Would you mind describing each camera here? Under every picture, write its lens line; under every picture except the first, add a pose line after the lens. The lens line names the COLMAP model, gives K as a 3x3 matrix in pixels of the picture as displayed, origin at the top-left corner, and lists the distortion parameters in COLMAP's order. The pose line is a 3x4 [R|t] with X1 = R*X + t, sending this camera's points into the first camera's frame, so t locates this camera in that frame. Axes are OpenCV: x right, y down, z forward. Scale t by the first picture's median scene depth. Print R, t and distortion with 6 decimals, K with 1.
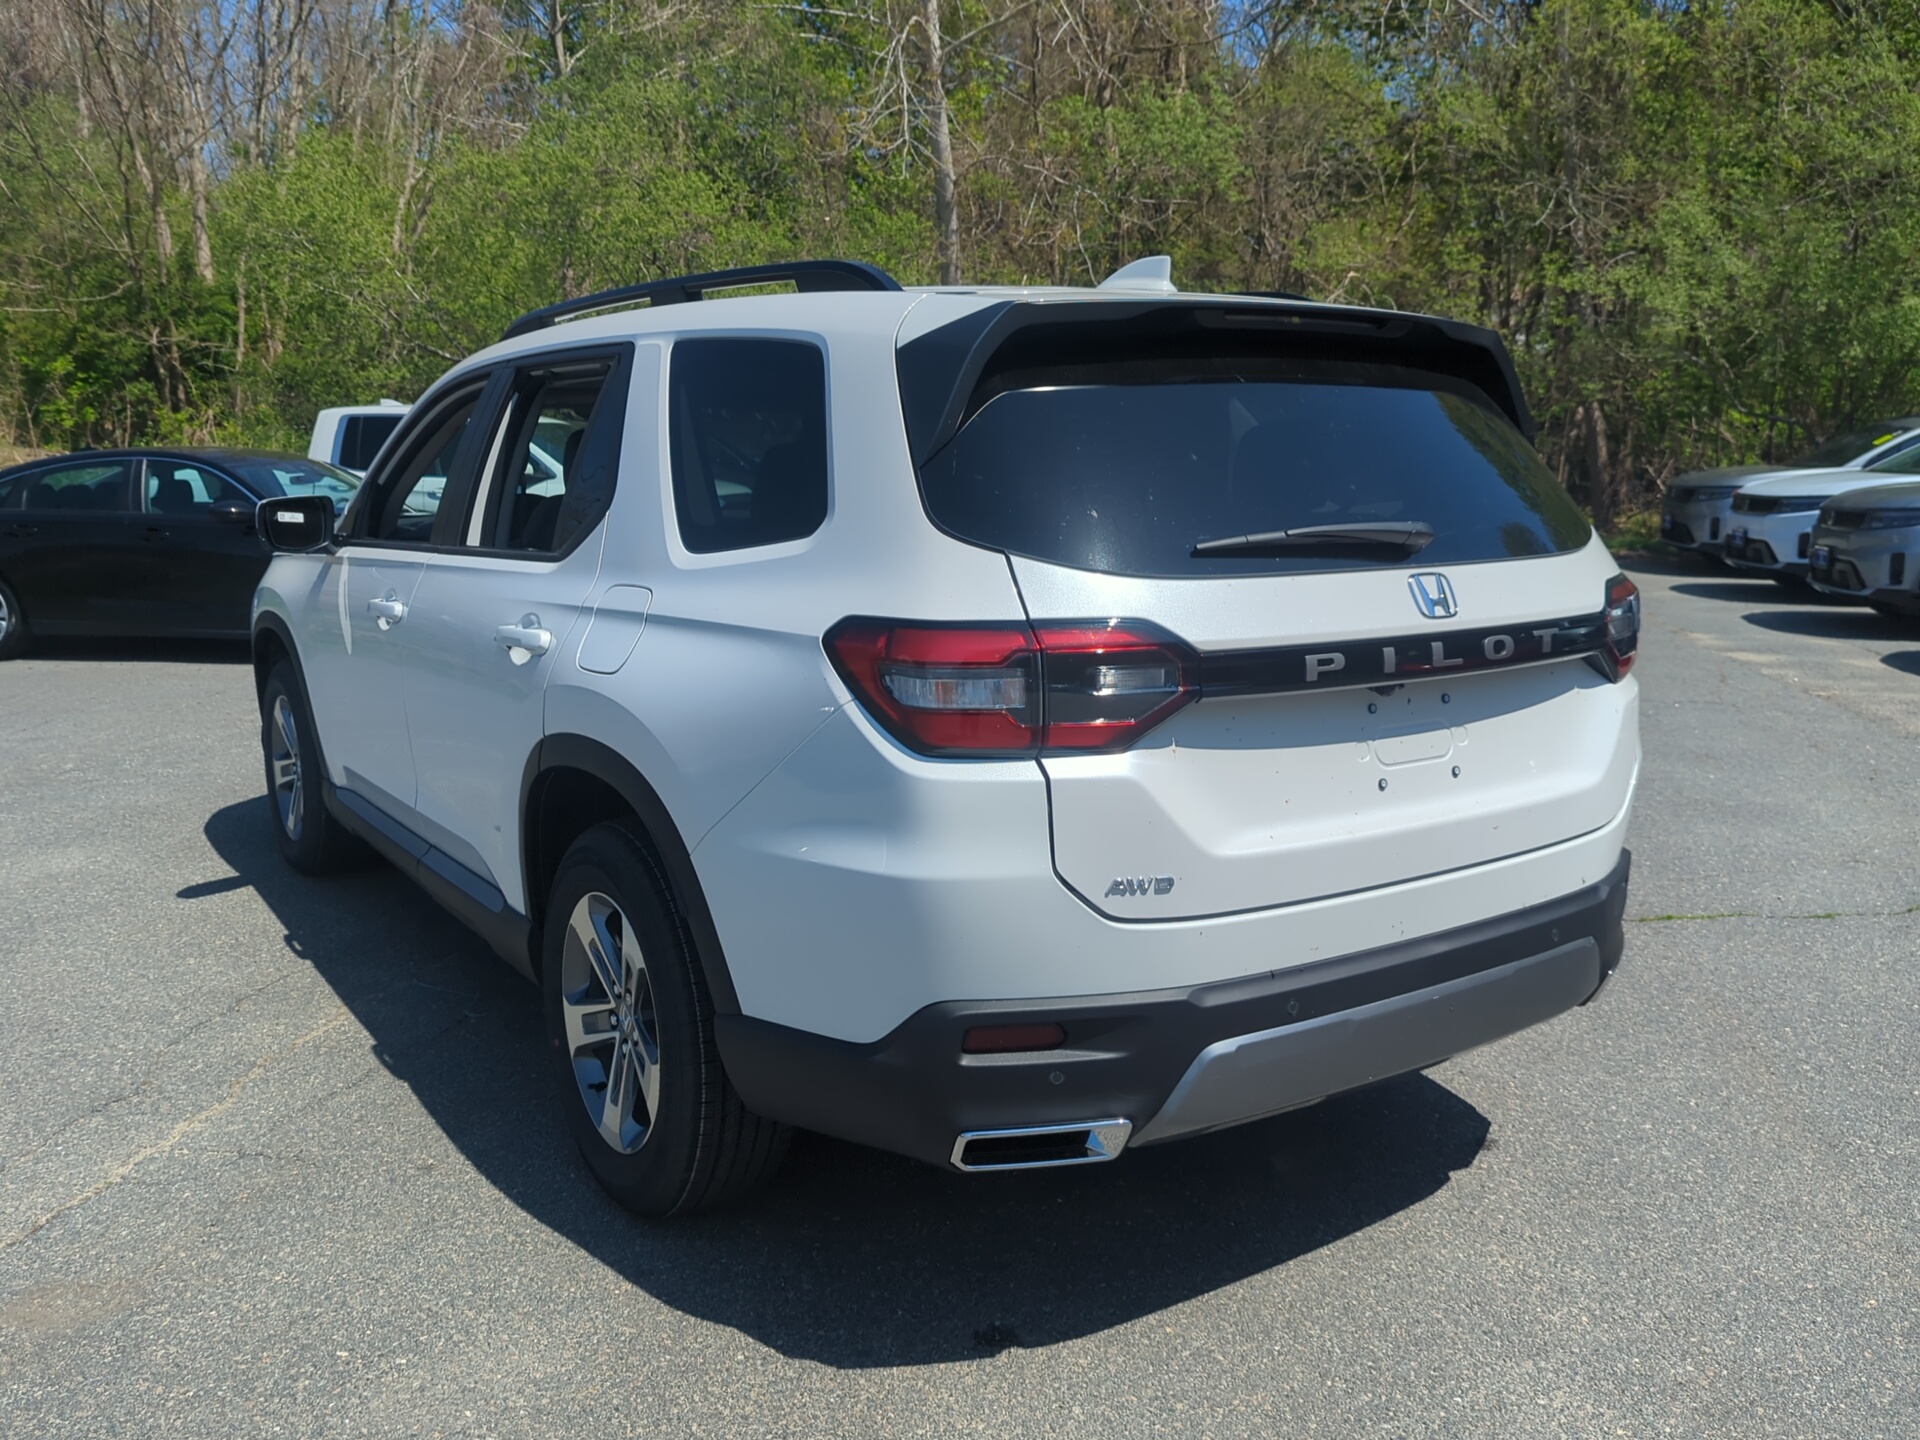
lens RADIAL K [[1560.2, 0, 977.8], [0, 1560.2, 729.4], [0, 0, 1]] dist [0.064324, -0.067765]
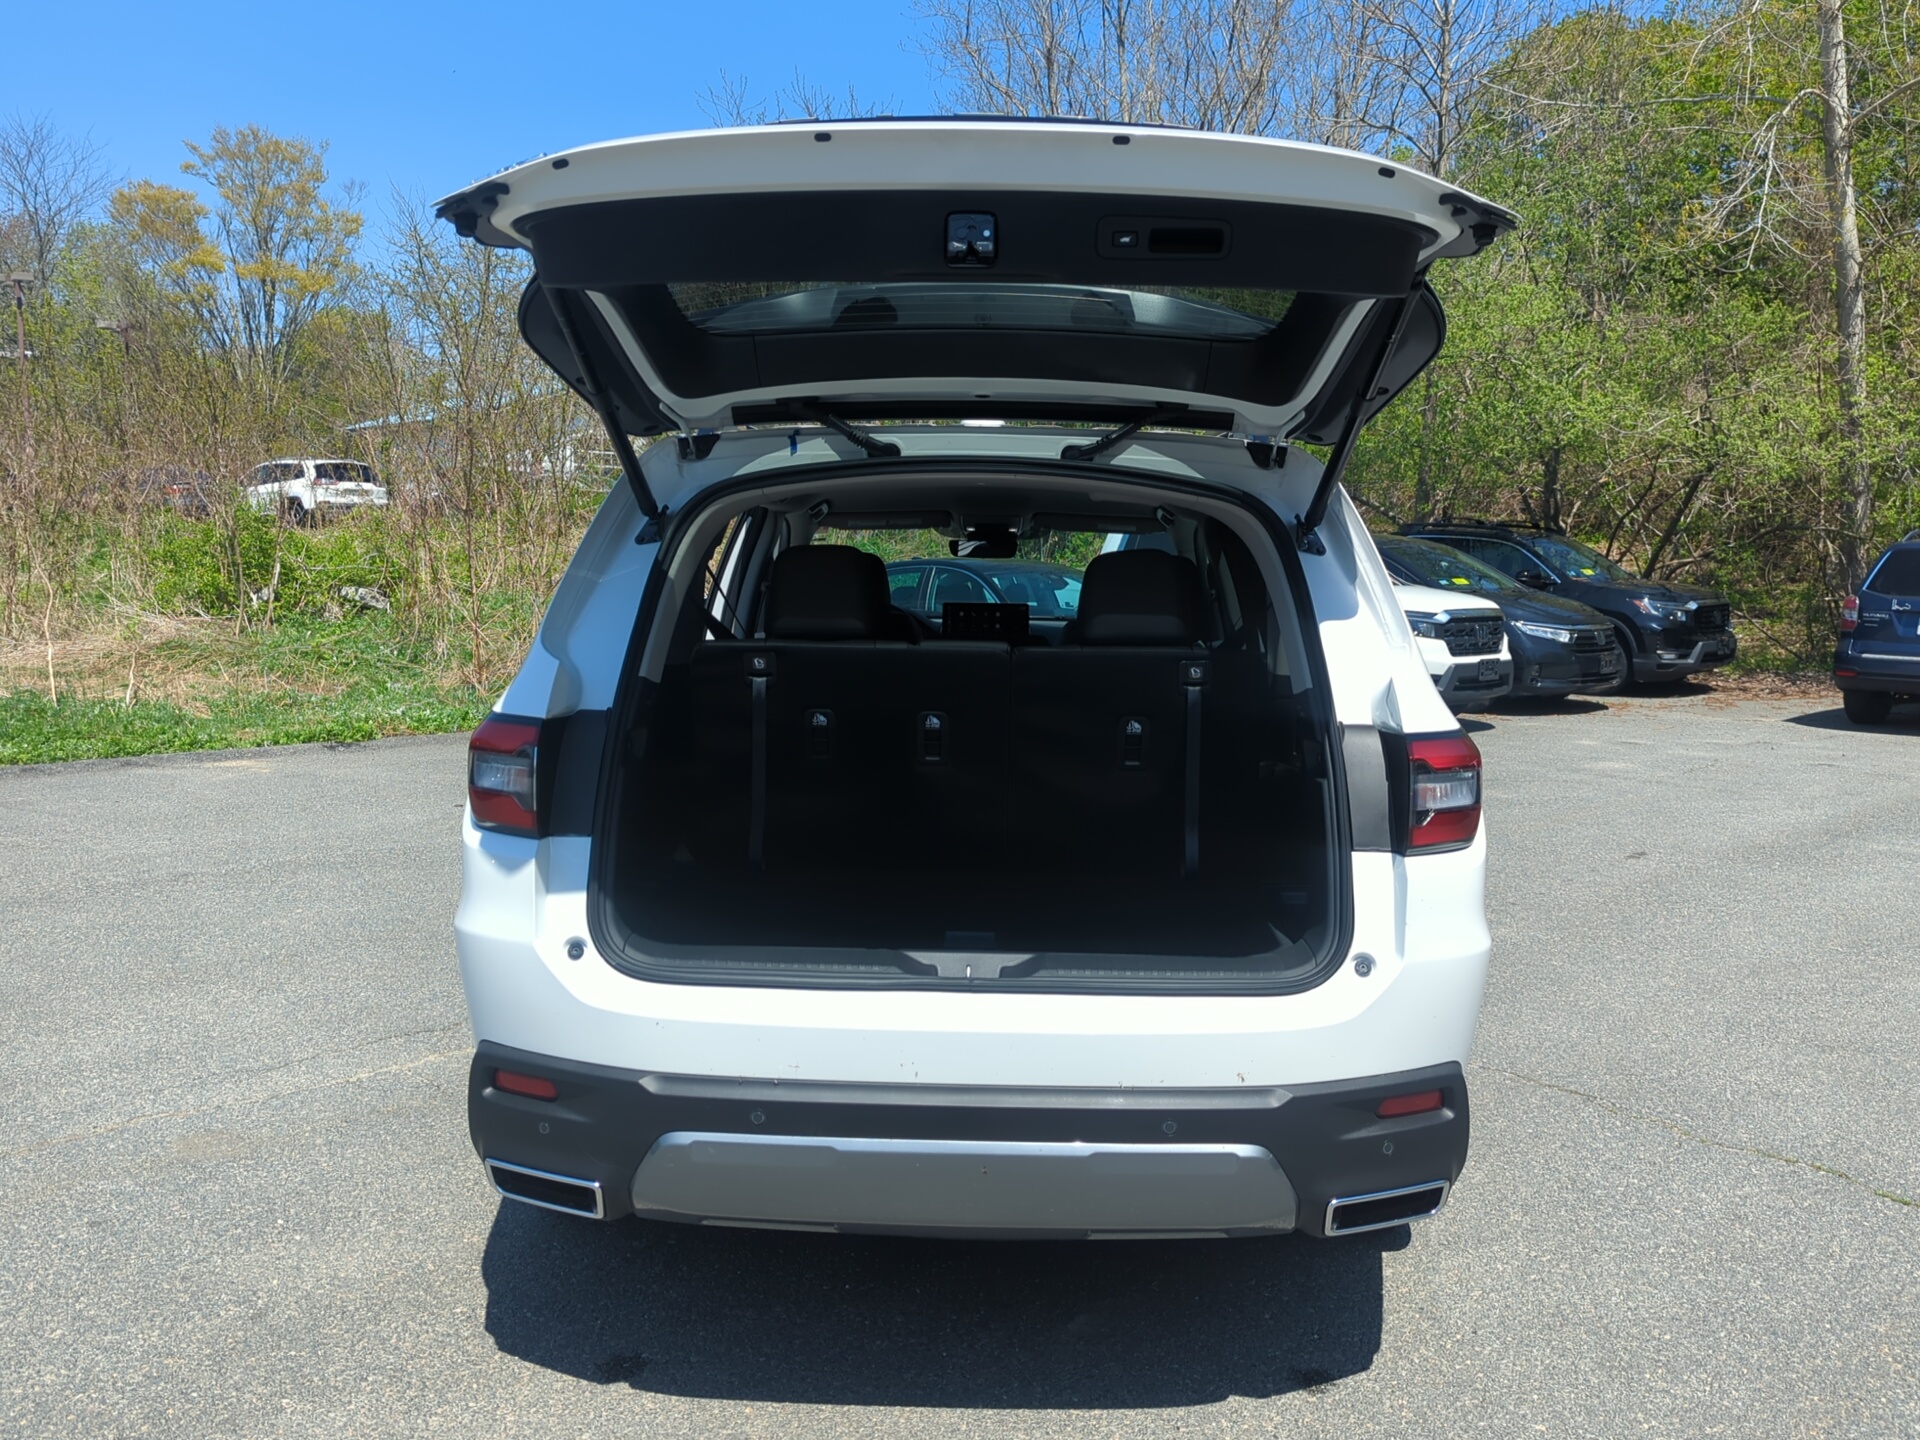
lens RADIAL K [[1560.2, 0, 980.0], [0, 1560.2, 743.5], [0, 0, 1]] dist [0.064324, -0.067765]
pose [[0.810865, 0.084445, -0.579108, 0.143465], [-0.118527, 0.992724, -0.021203, -0.009507], [0.573104, 0.085833, 0.814975, 0.034674]]
